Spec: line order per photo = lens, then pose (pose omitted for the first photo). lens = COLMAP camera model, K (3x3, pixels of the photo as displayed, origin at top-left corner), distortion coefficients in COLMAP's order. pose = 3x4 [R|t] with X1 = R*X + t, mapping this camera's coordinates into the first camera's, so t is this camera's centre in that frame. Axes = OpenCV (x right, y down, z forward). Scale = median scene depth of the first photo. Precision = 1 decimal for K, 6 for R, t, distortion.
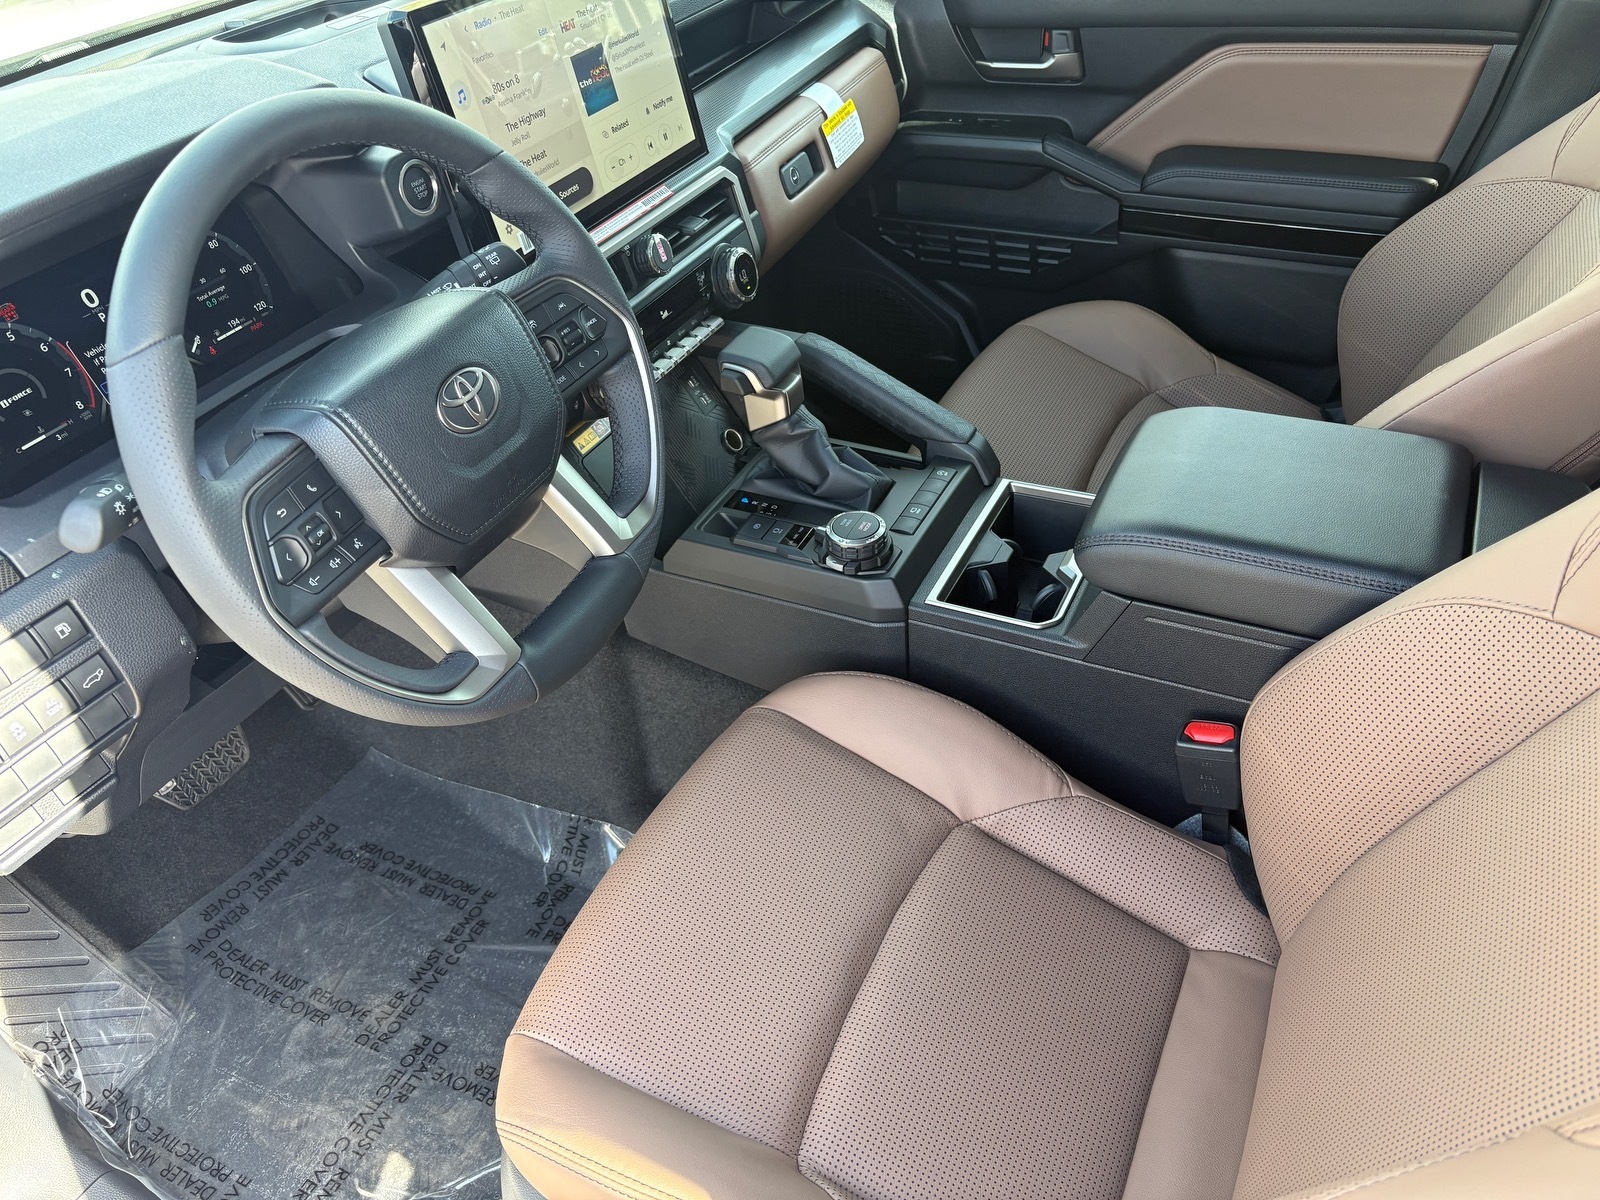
lens RADIAL K [[1250.0, 0, 800.0], [0, 1250.0, 600.0], [0, 0, 1]] dist [-0.003405, -0.003049]
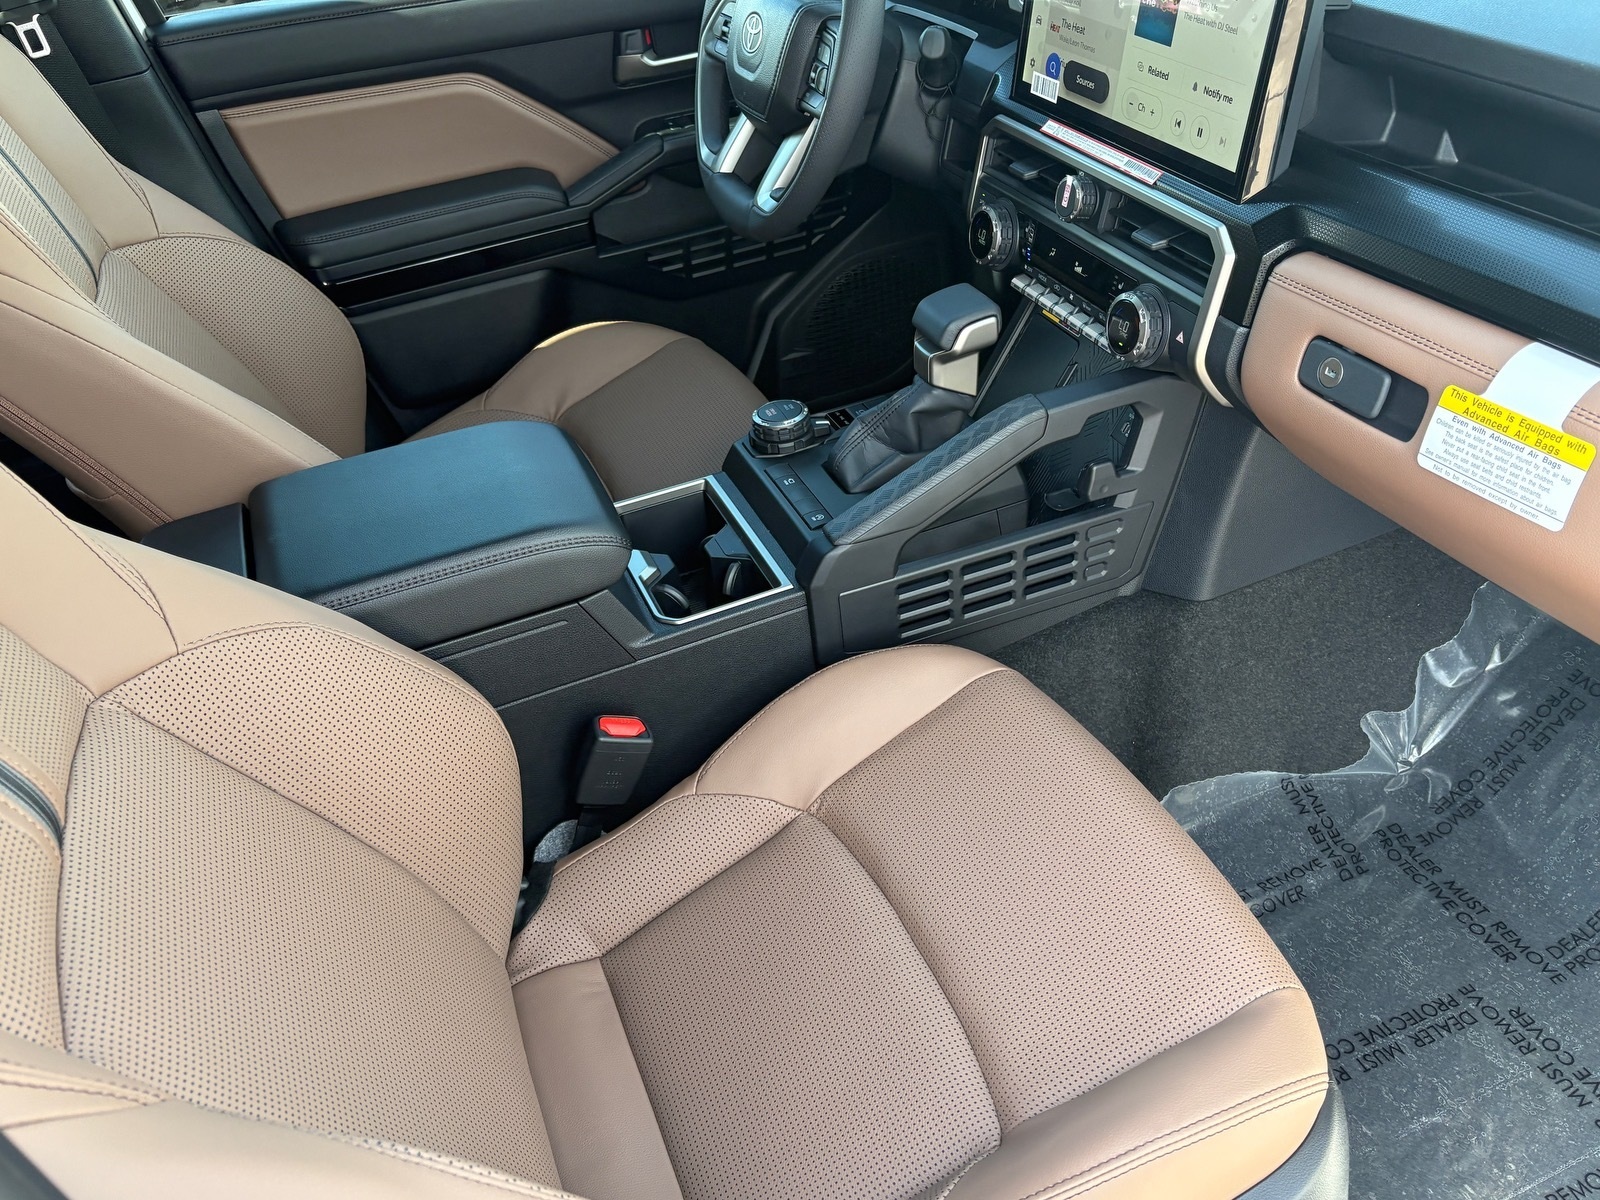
lens RADIAL K [[1346.9, 0, 800.0], [0, 1346.9, 600.0], [0, 0, 1]] dist [-0.078231, 0.170435]
pose [[-0.664378, 0.545115, -0.511324, 0.640938], [-0.320109, 0.410677, 0.853742, -0.883569], [0.675376, 0.730886, -0.098348, 1.132574]]
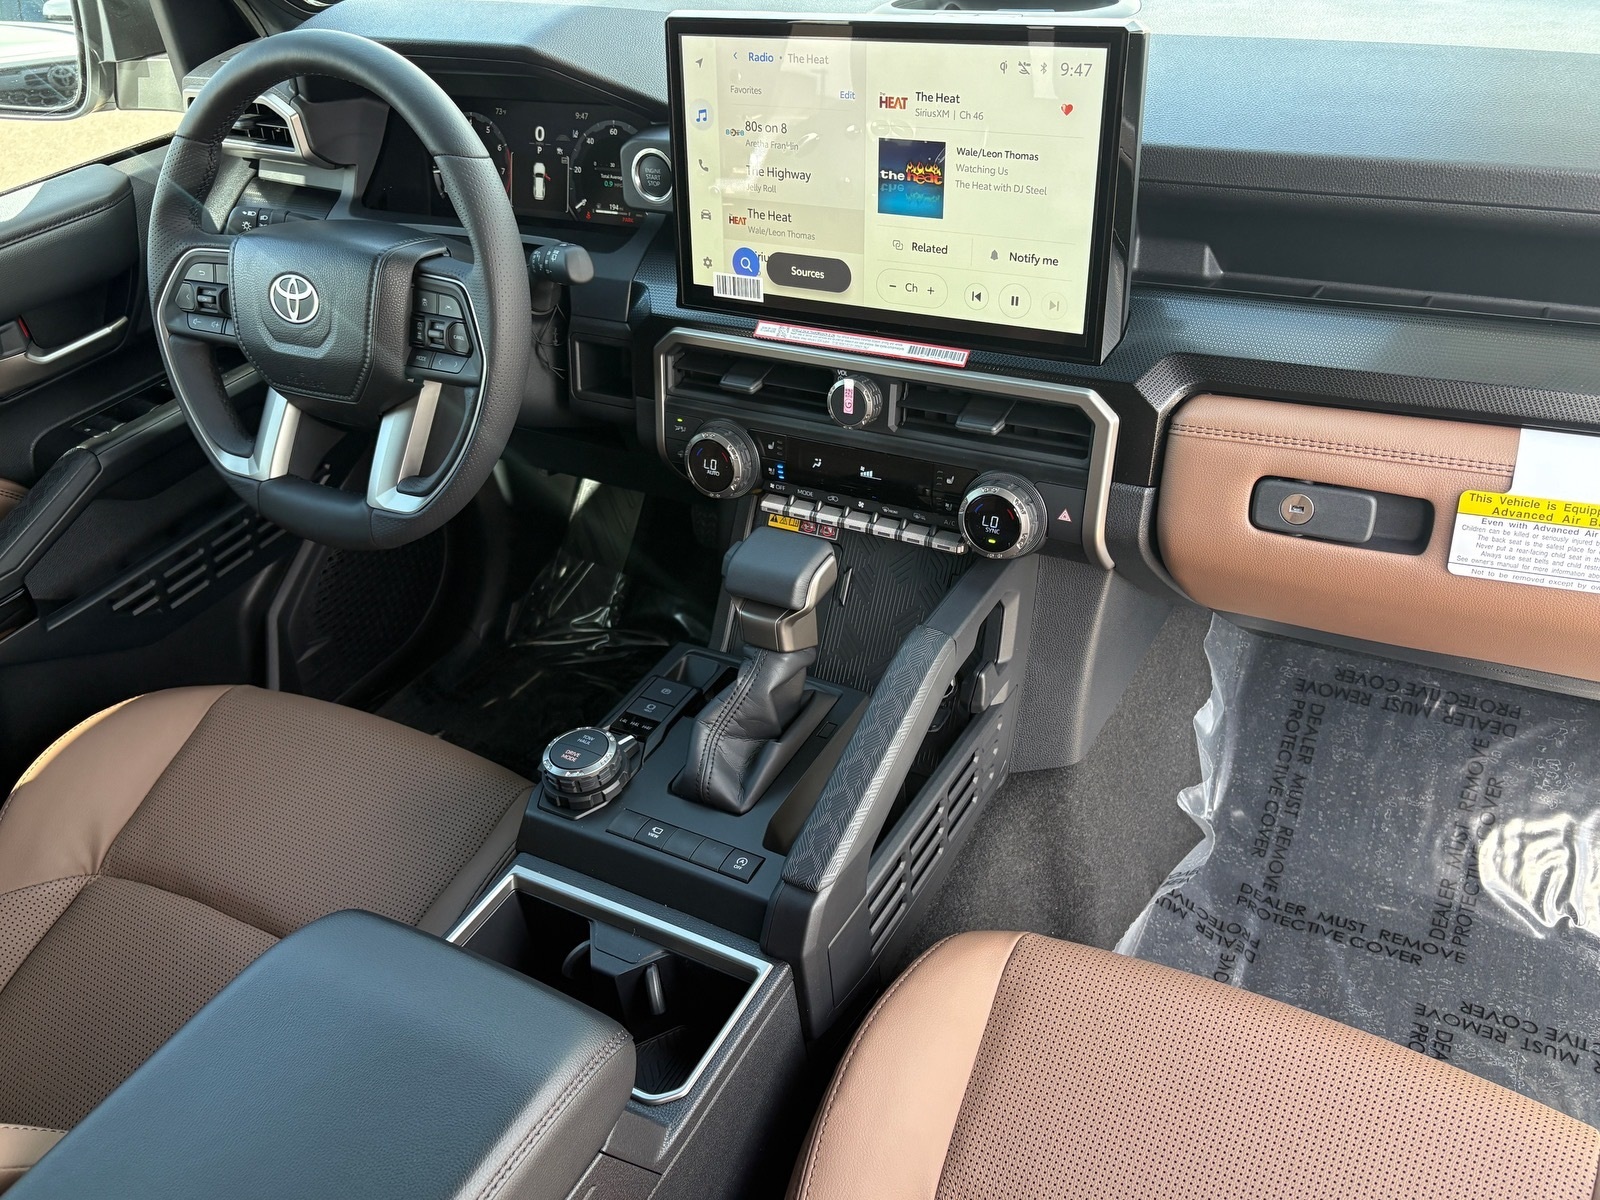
lens RADIAL K [[1330.4, 0, 800.0], [0, 1330.4, 600.0], [0, 0, 1]] dist [0.008077, 0.000669]
pose [[-0.064651, 0.637146, -0.768027, 0.585097], [-0.513281, 0.638790, 0.573140, -0.634108], [0.855782, 0.431268, 0.285736, 0.760121]]
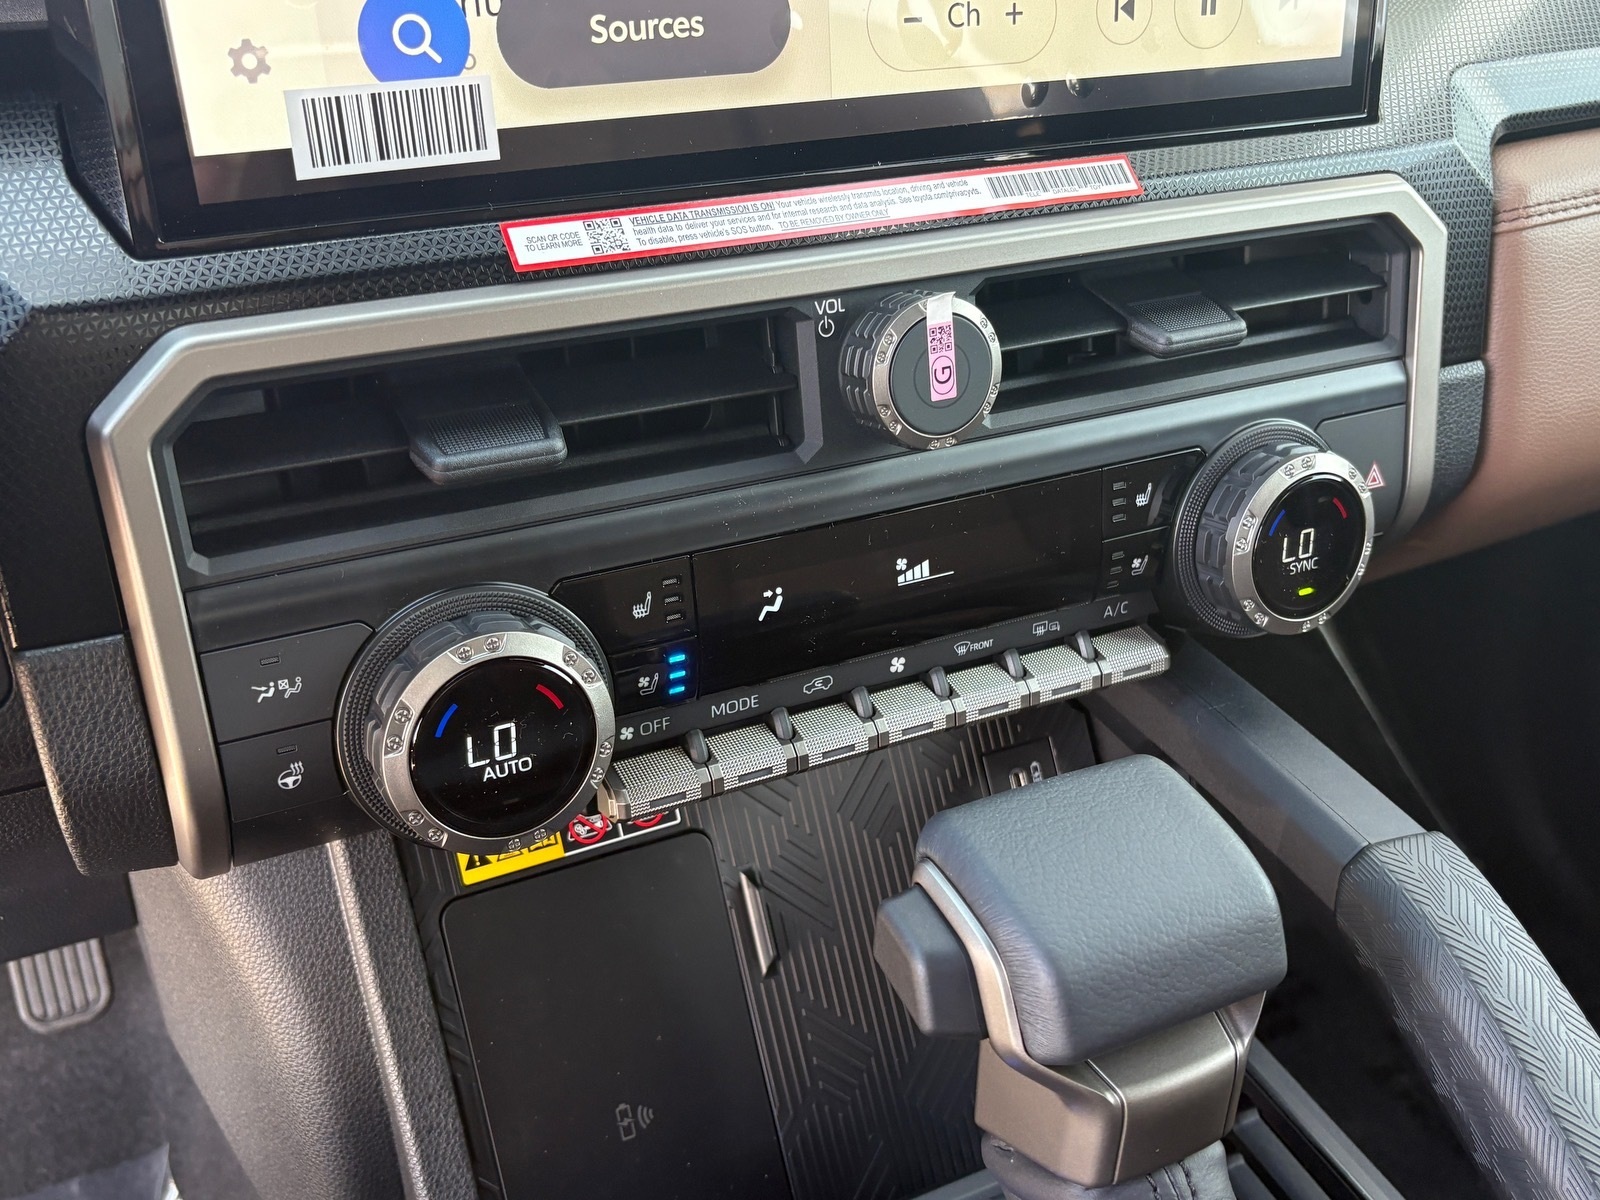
lens RADIAL K [[1552.0, 0, 800.0], [0, 1552.0, 600.0], [0, 0, 1]] dist [0.114015, -0.300756]
pose [[0.789486, 0.398082, -0.467165, 0.037847], [-0.441011, 0.897294, 0.019317, -0.218271], [0.426873, 0.190775, 0.883959, 0.679276]]
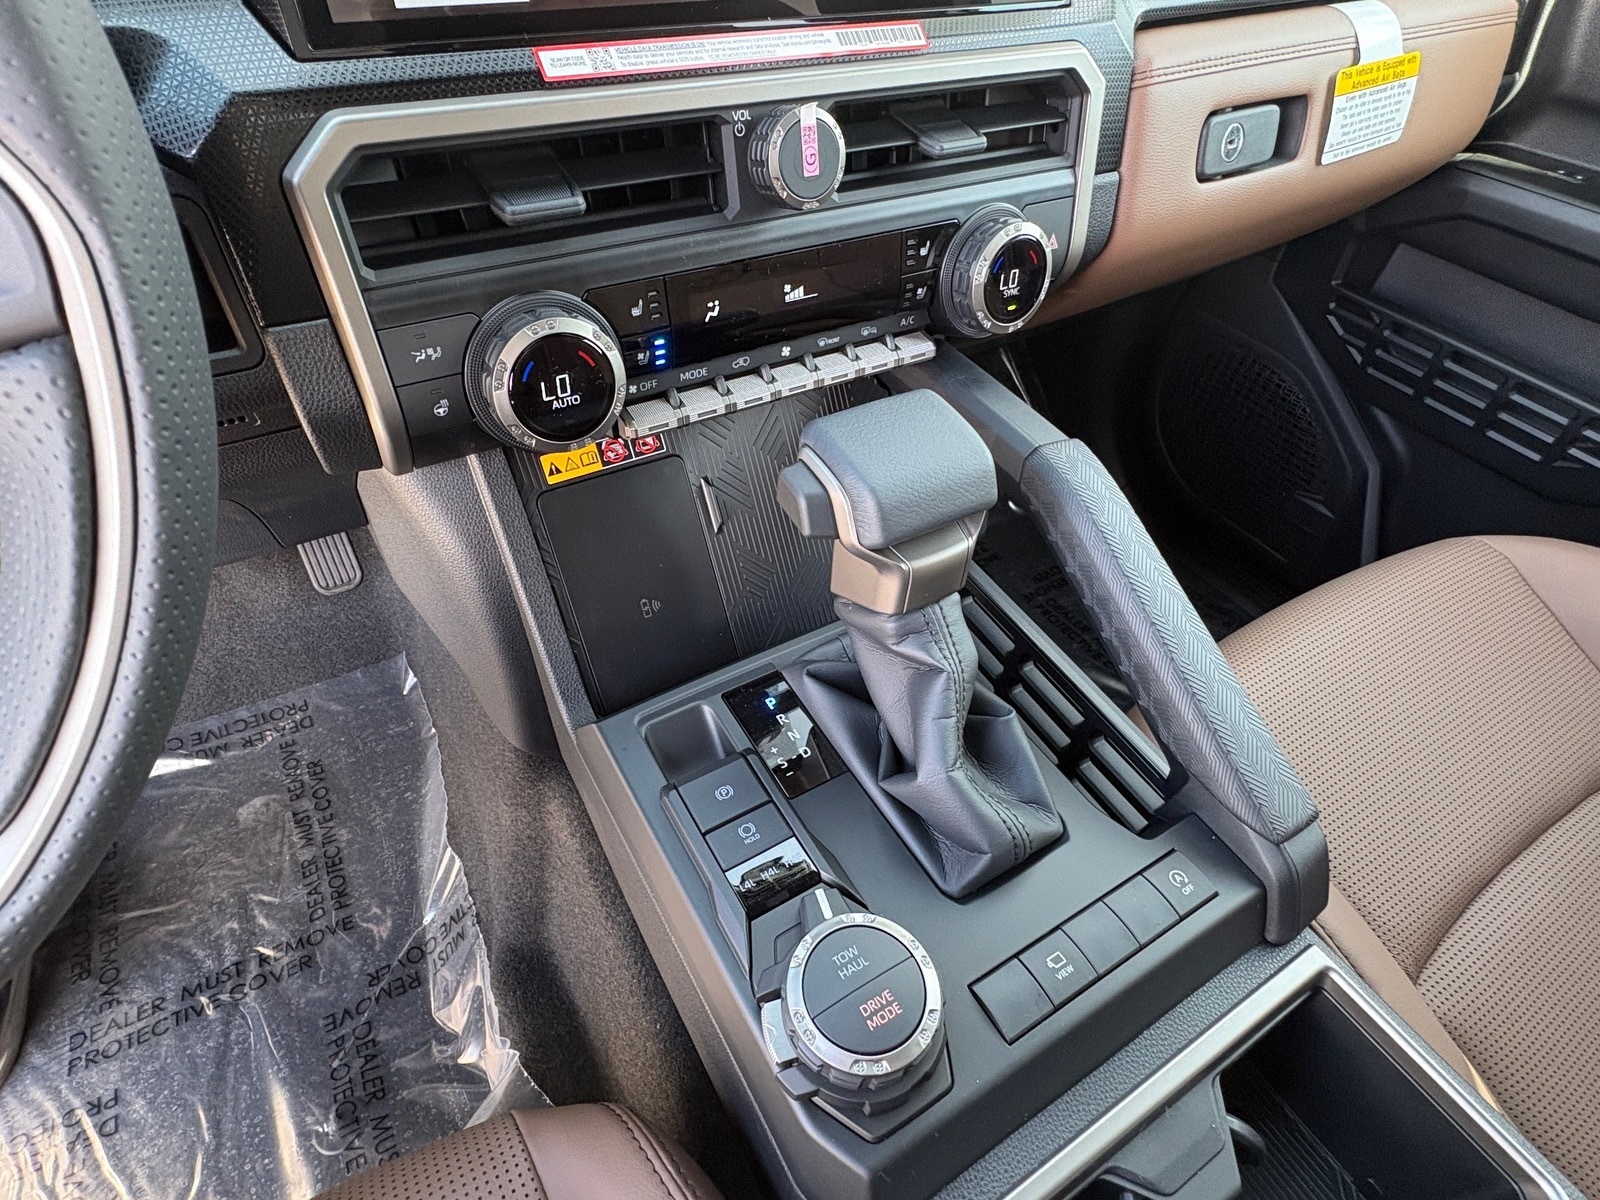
lens RADIAL K [[823.5, 0, 779.7], [0, 823.5, 591.5], [0, 0, 1]] dist [0.008982, 0.000891]
pose [[0.825975, 0.472425, -0.307537, 0.041223], [-0.424230, 0.880208, 0.212751, -0.192062], [0.371206, -0.045261, 0.927447, 0.692741]]
